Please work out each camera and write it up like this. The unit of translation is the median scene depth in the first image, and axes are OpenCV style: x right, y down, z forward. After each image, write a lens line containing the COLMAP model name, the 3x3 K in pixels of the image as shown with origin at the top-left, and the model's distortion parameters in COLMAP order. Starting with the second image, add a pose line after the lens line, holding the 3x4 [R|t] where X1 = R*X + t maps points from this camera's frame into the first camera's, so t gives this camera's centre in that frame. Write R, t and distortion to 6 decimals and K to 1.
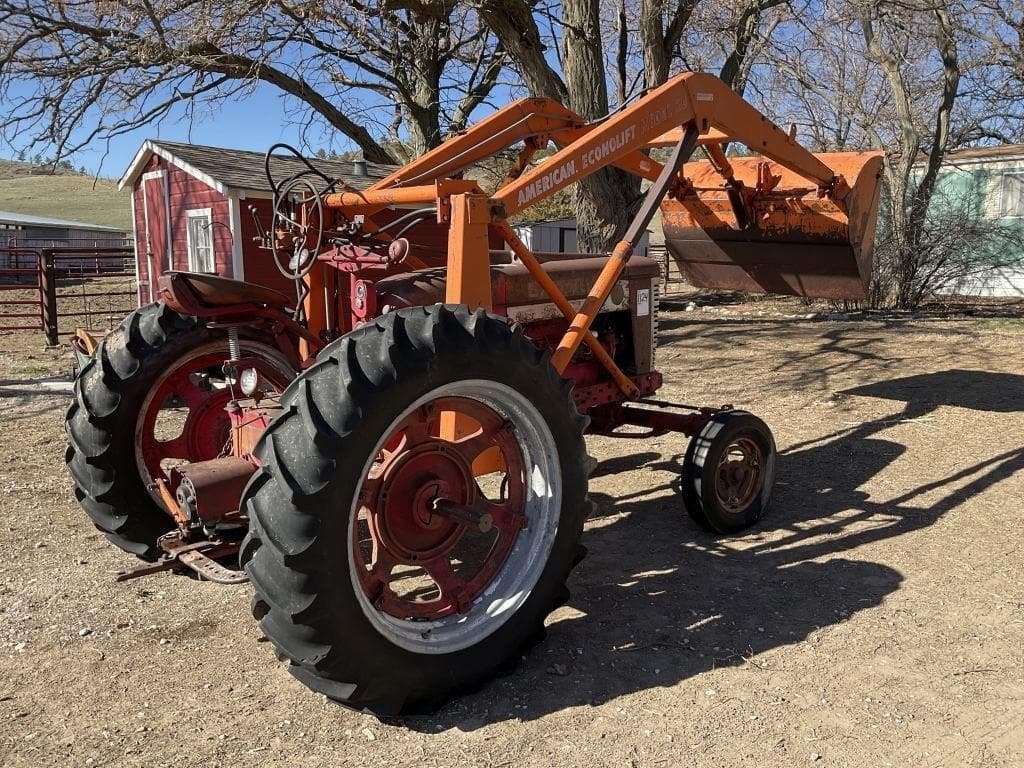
lens RADIAL K [[843.3, 0, 511.5], [0, 843.3, 387.2], [0, 0, 1]] dist [0.054488, -0.085806]
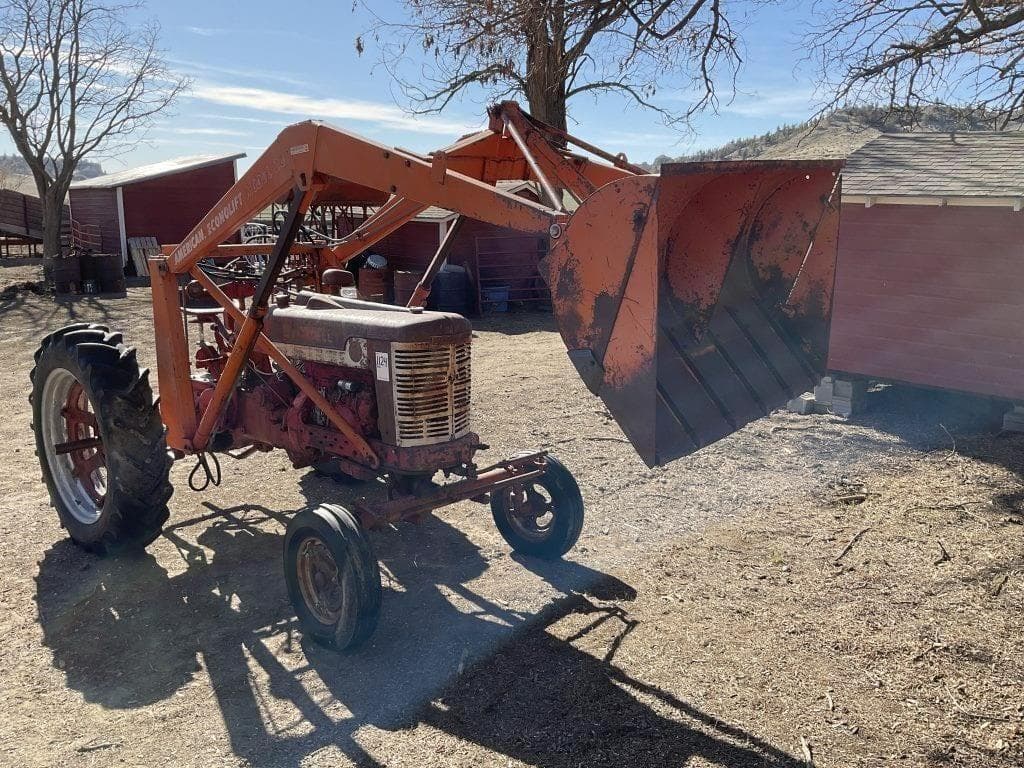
lens RADIAL K [[843.3, 0, 507.0], [0, 843.3, 385.8], [0, 0, 1]] dist [0.054488, -0.085806]
pose [[0.085699, 0.211361, -0.973644, 1.076456], [-0.155340, 0.968123, 0.196489, -0.285096], [0.984137, 0.134407, 0.115800, 1.052266]]
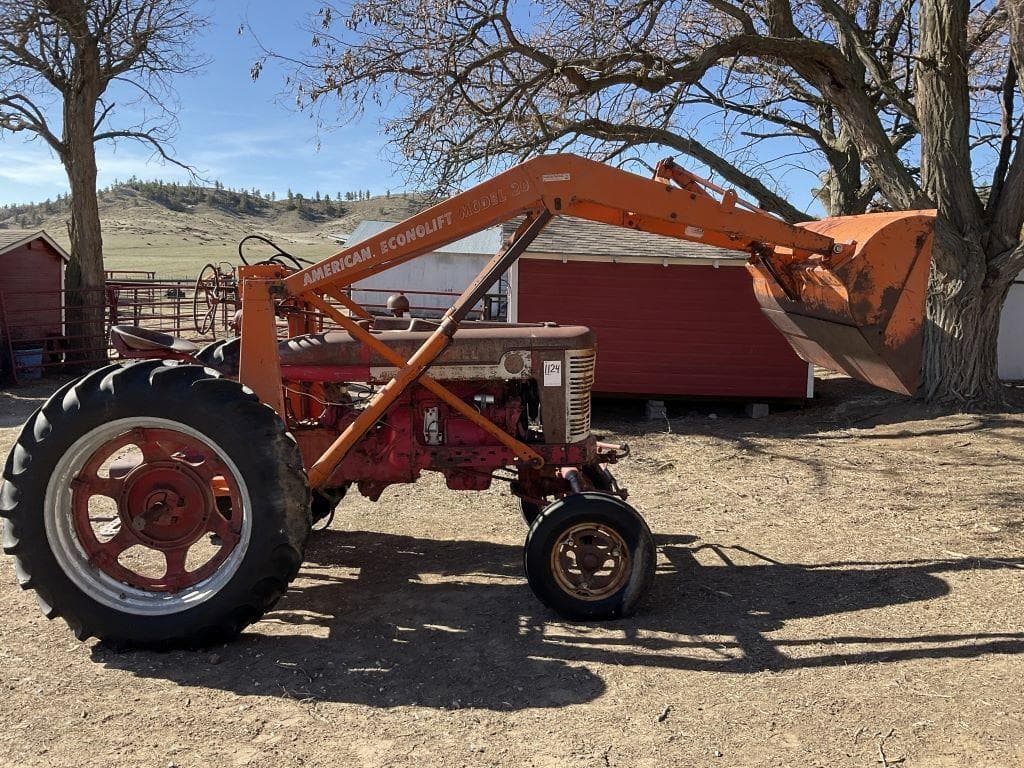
lens RADIAL K [[843.3, 0, 512.4], [0, 843.3, 382.7], [0, 0, 1]] dist [0.054488, -0.085806]
pose [[0.763054, 0.092721, -0.639649, 0.787070], [-0.123644, 0.992320, -0.003655, -0.081260], [0.634397, 0.081878, 0.768658, 0.193222]]
